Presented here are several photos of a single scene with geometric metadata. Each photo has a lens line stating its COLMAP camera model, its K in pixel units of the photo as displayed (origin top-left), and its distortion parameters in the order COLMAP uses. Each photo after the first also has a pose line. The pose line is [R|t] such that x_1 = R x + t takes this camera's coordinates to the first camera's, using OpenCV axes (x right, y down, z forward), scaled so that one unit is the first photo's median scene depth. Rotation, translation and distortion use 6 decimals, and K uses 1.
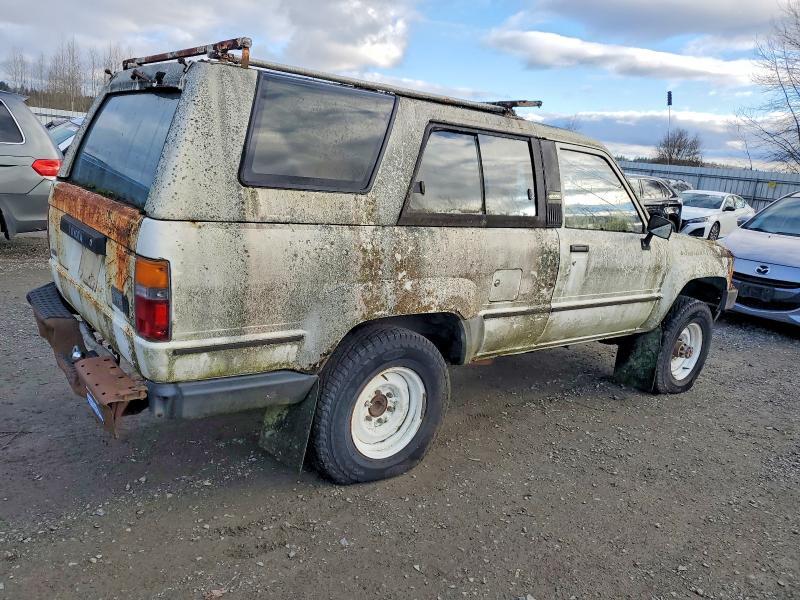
lens RADIAL K [[625.1, 0, 404.9], [0, 625.1, 297.9], [0, 0, 1]] dist [0.007026, 0.004502]
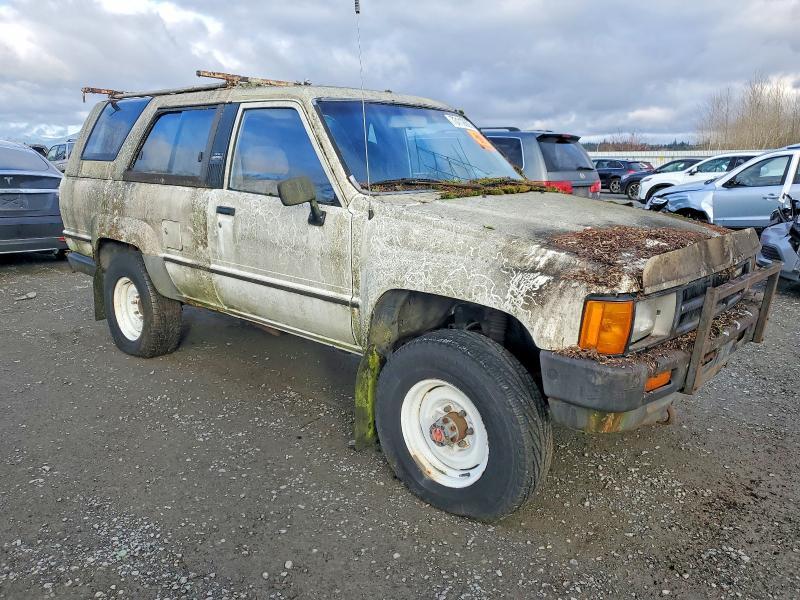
lens RADIAL K [[625.1, 0, 404.9], [0, 625.1, 297.9], [0, 0, 1]] dist [0.007026, 0.004502]
pose [[0.200413, 0.100551, -0.974538, 1.295690], [-0.242793, 0.968787, 0.050027, -0.064691], [0.949150, 0.226585, 0.218571, 1.092573]]
